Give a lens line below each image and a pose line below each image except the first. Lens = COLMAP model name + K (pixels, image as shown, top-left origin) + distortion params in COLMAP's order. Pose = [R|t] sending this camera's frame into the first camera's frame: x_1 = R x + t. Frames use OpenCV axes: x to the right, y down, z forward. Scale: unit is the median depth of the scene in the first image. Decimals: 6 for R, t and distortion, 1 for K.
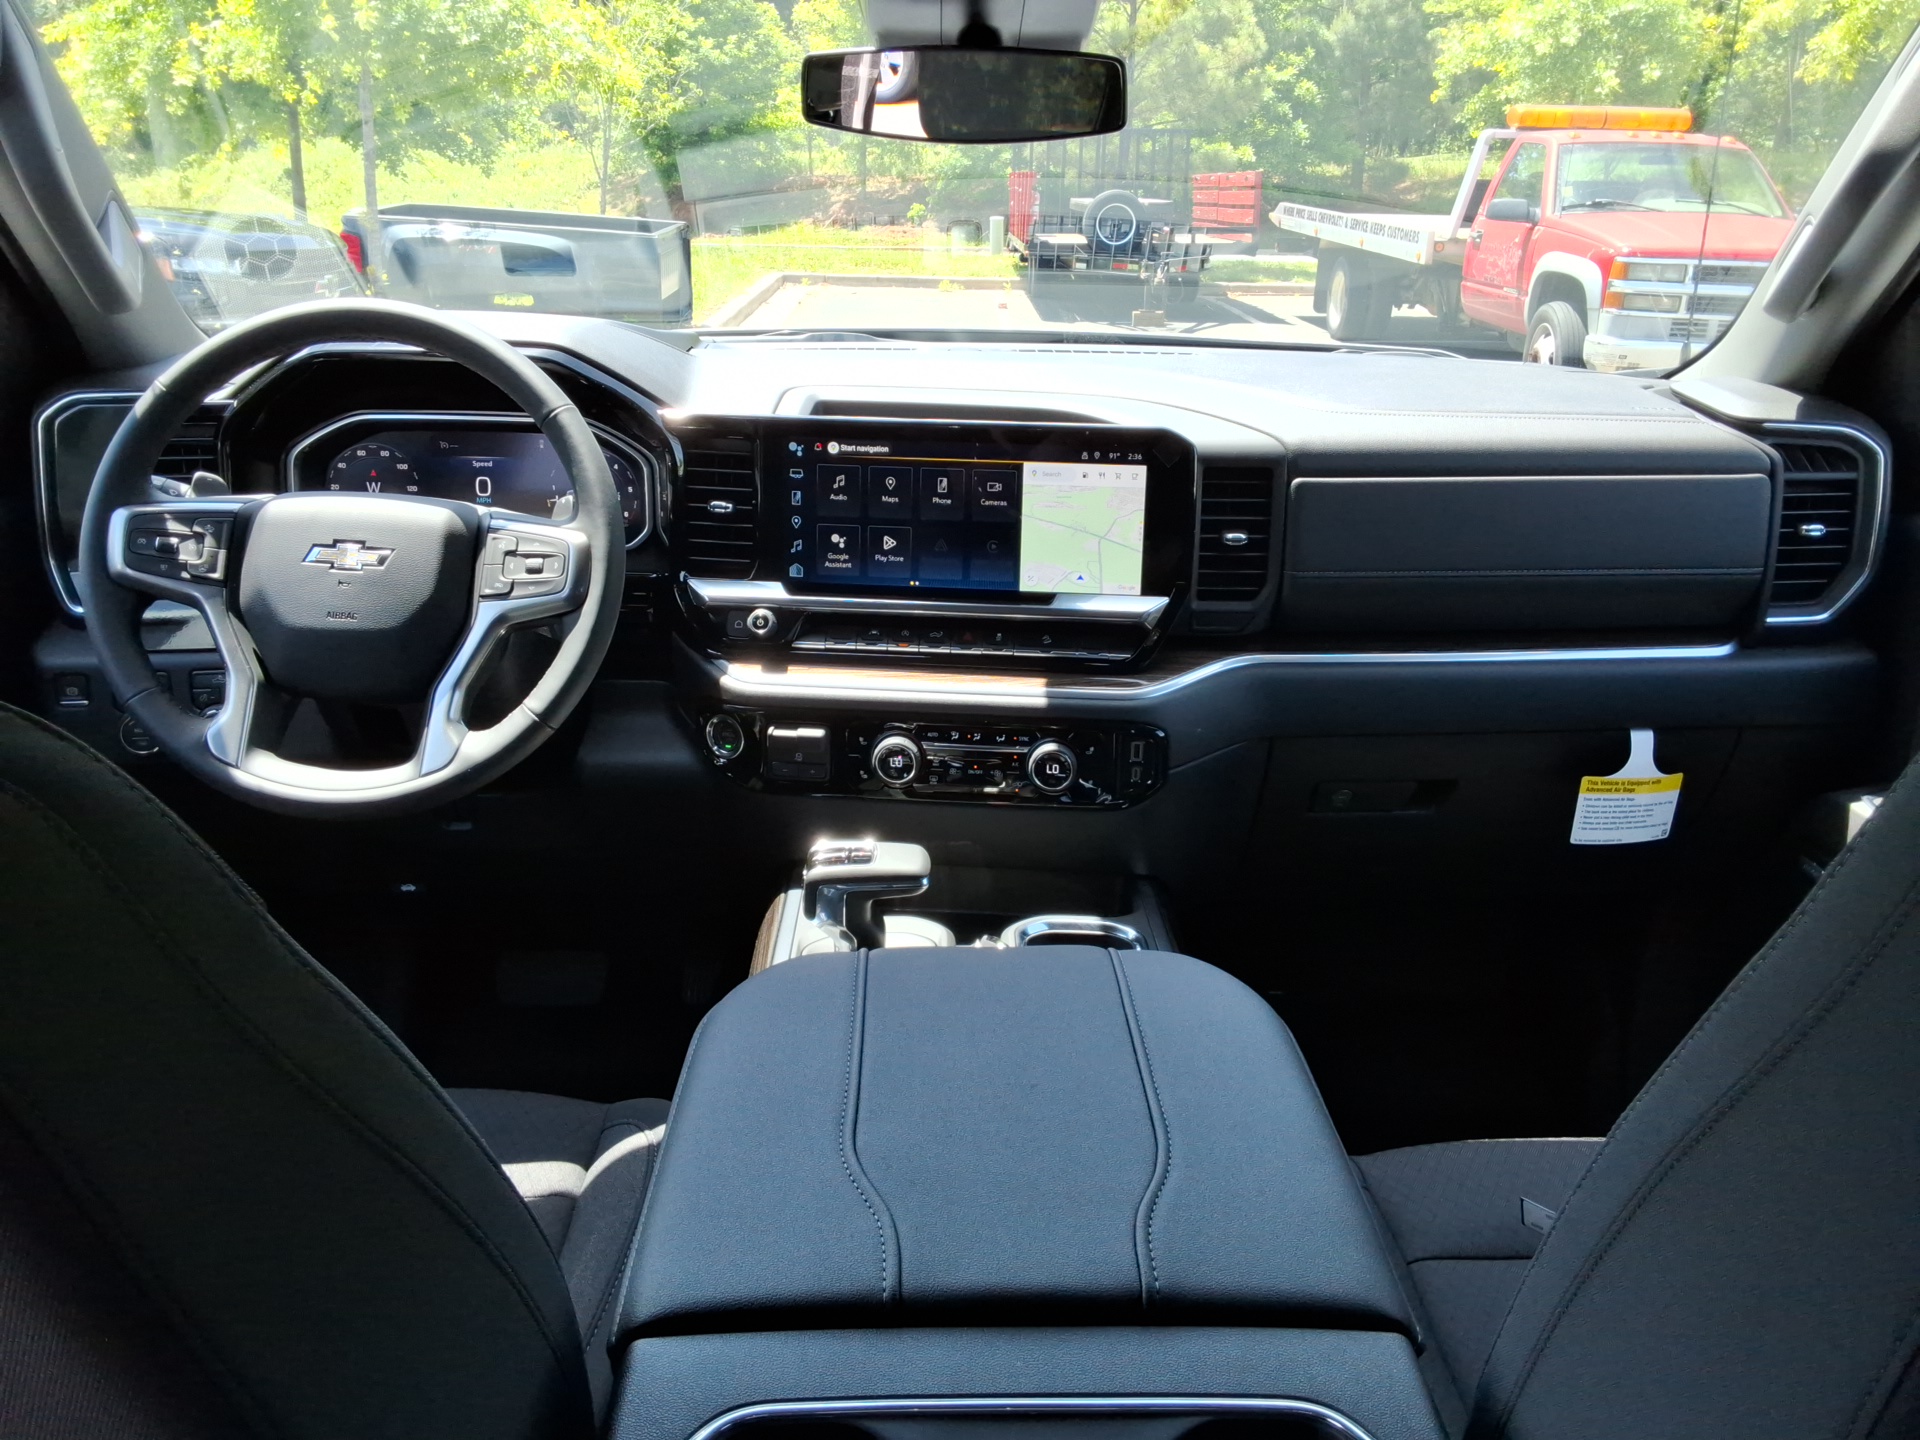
lens RADIAL K [[1545.8, 0, 983.2], [0, 1545.8, 727.9], [0, 0, 1]] dist [0.096714, -0.144862]
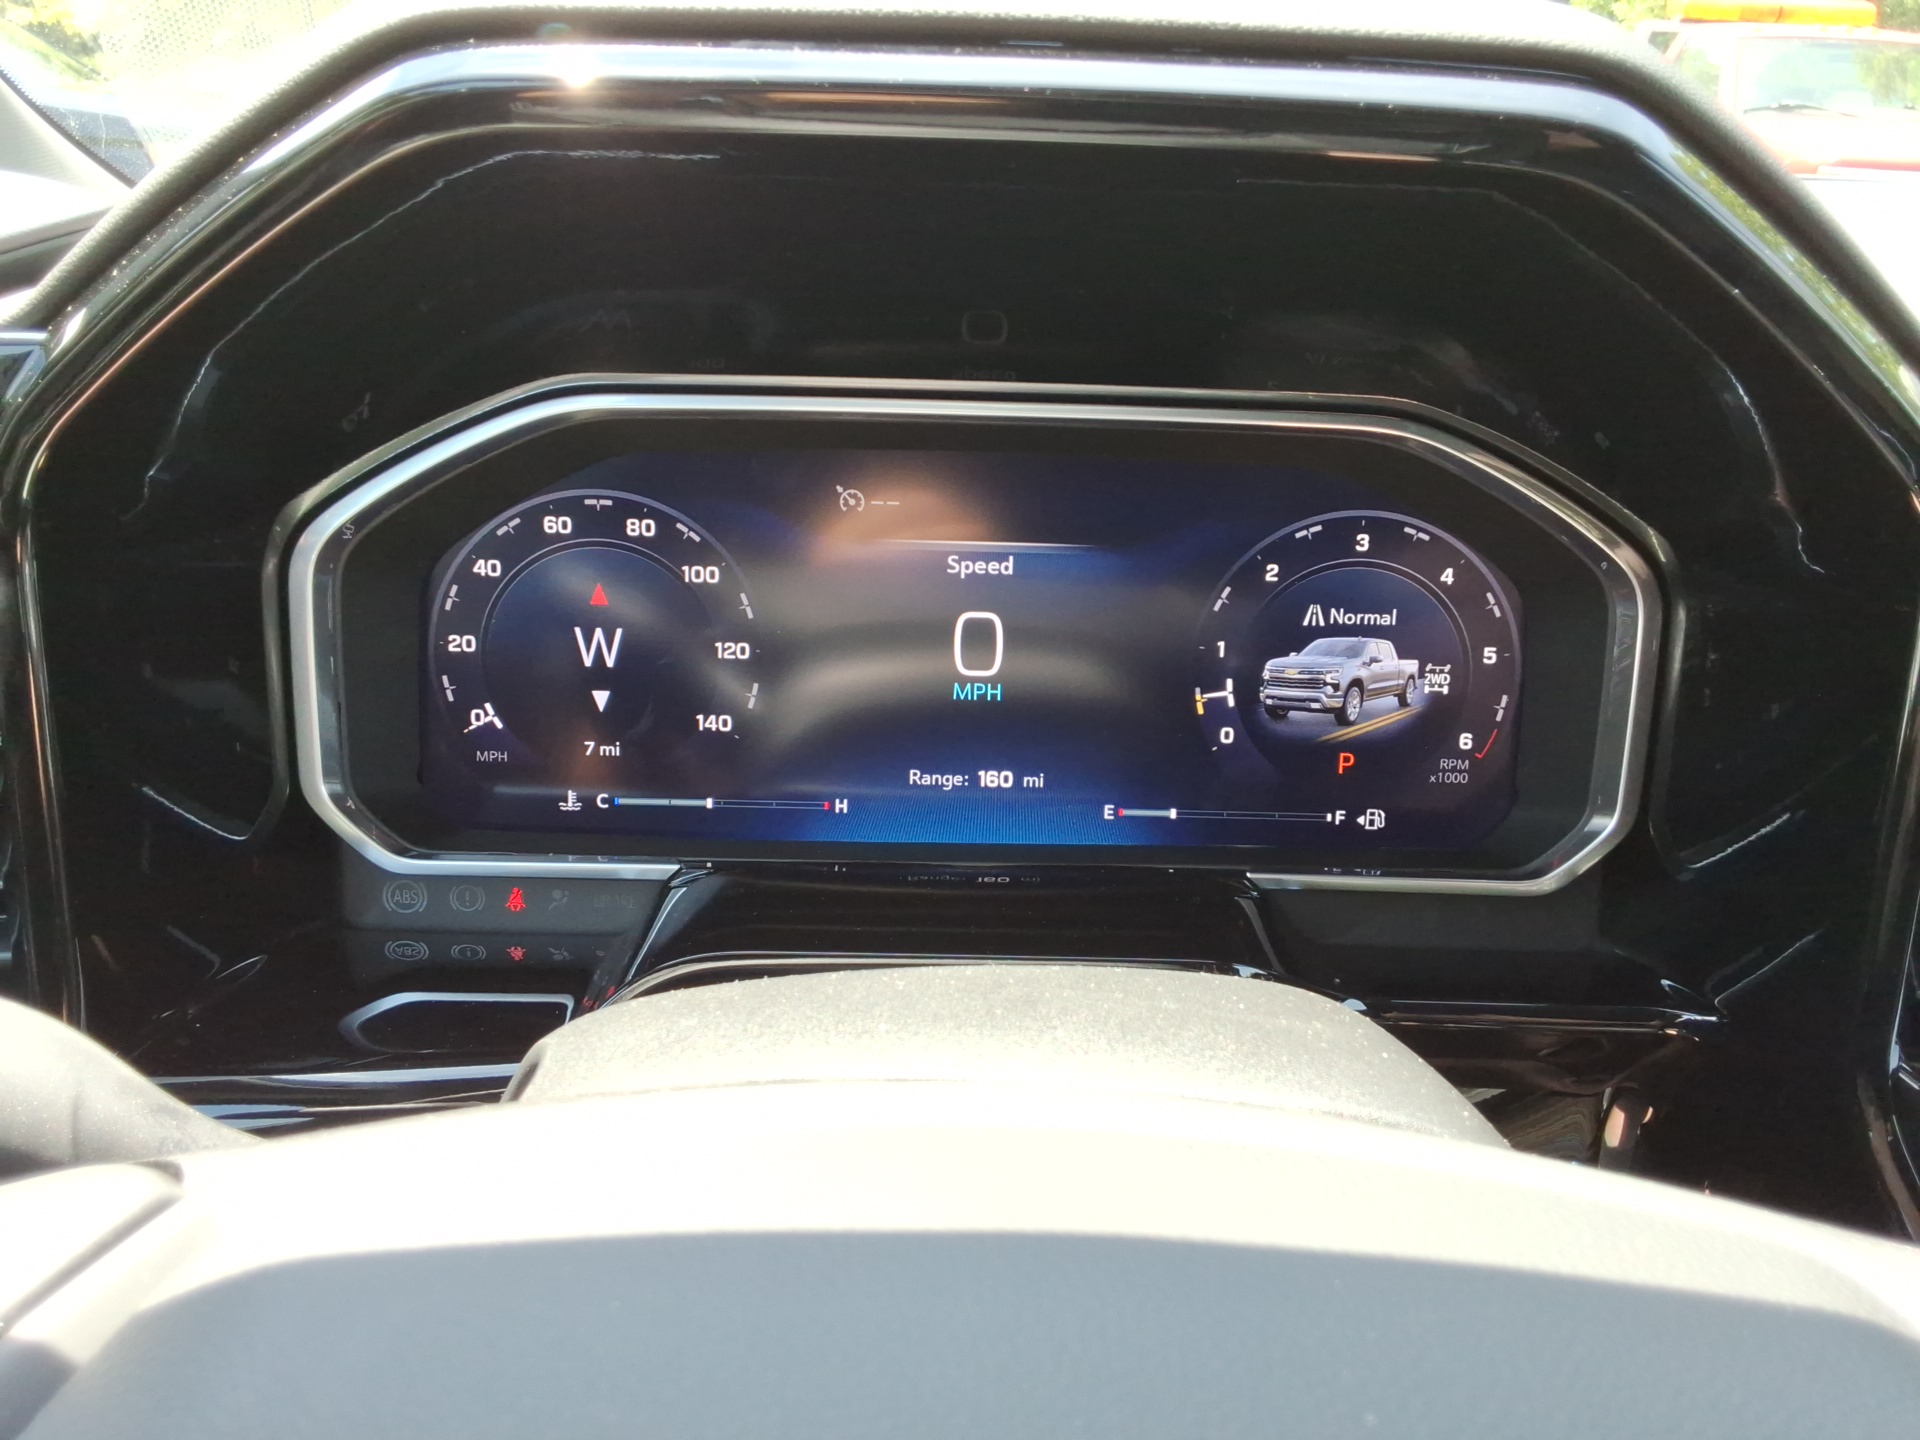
lens RADIAL K [[1545.8, 0, 984.5], [0, 1545.8, 690.0], [0, 0, 1]] dist [0.096714, -0.144862]
pose [[0.999903, 0.012703, -0.005791, -0.408350], [-0.012549, 0.999587, 0.025871, -0.197352], [0.006117, -0.025795, 0.999649, 0.924448]]
